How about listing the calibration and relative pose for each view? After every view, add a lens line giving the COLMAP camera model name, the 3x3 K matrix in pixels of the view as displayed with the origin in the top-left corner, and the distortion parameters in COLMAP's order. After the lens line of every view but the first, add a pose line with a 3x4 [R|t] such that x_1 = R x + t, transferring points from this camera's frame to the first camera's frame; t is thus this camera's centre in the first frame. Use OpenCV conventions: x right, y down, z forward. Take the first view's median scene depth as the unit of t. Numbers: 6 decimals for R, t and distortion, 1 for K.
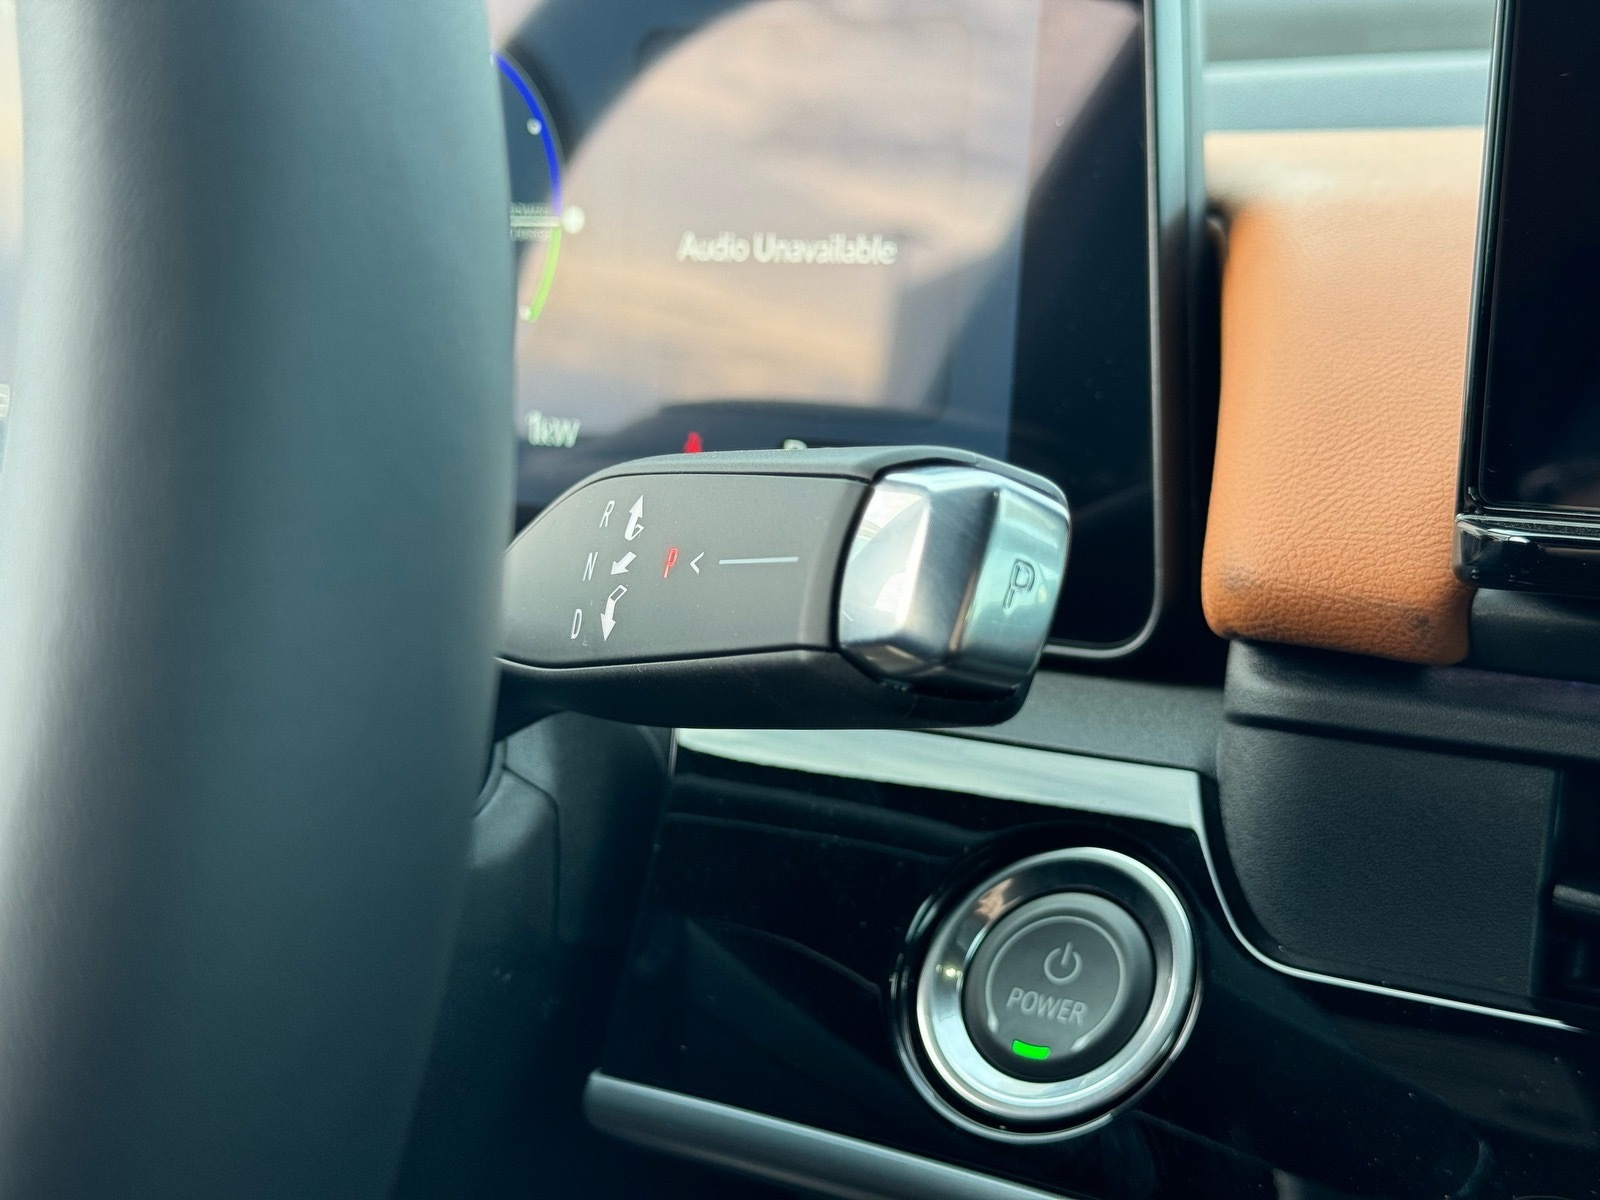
lens RADIAL K [[2277.6, 0, 805.2], [0, 2277.6, 598.9], [0, 0, 1]] dist [0.110472, 0.000000]
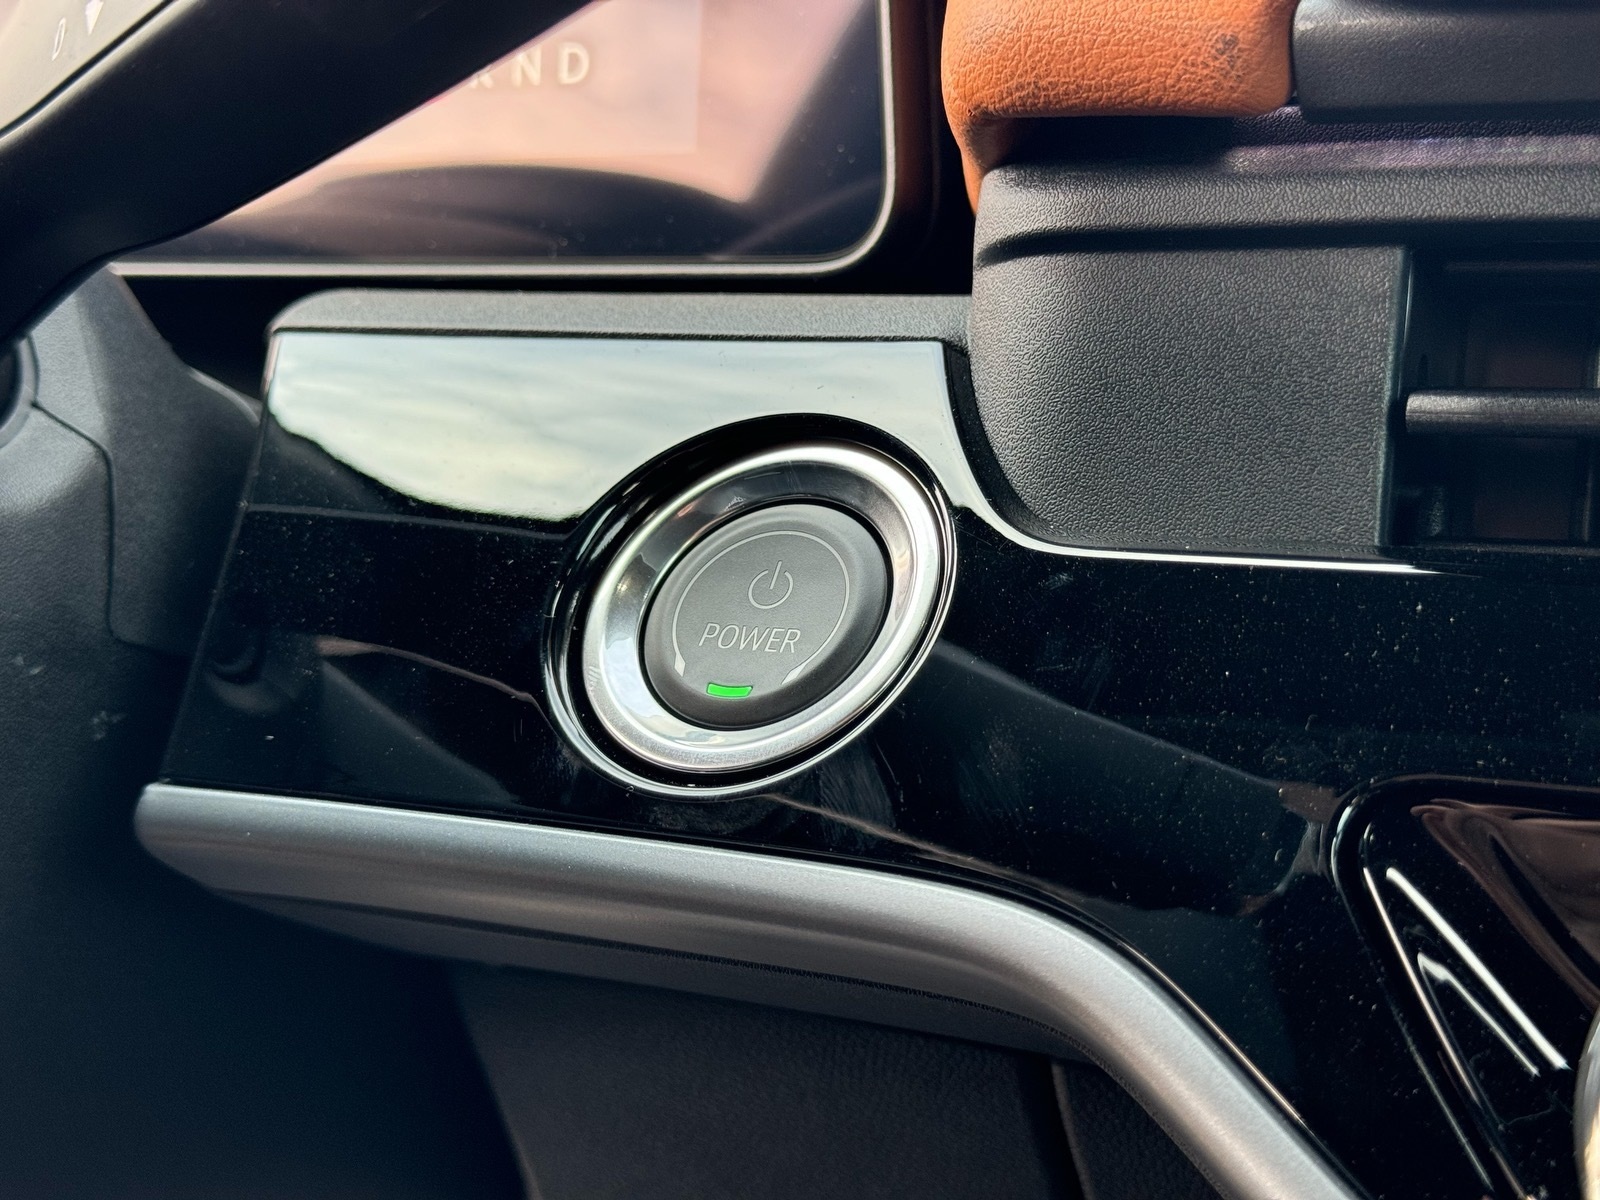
lens RADIAL K [[2277.6, 0, 793.5], [0, 2277.6, 603.5], [0, 0, 1]] dist [0.110472, 0.000000]
pose [[0.995073, -0.017230, 0.097637, 0.047683], [0.021553, 0.998825, -0.043398, 0.203508], [-0.096774, 0.045288, 0.994275, 0.257242]]
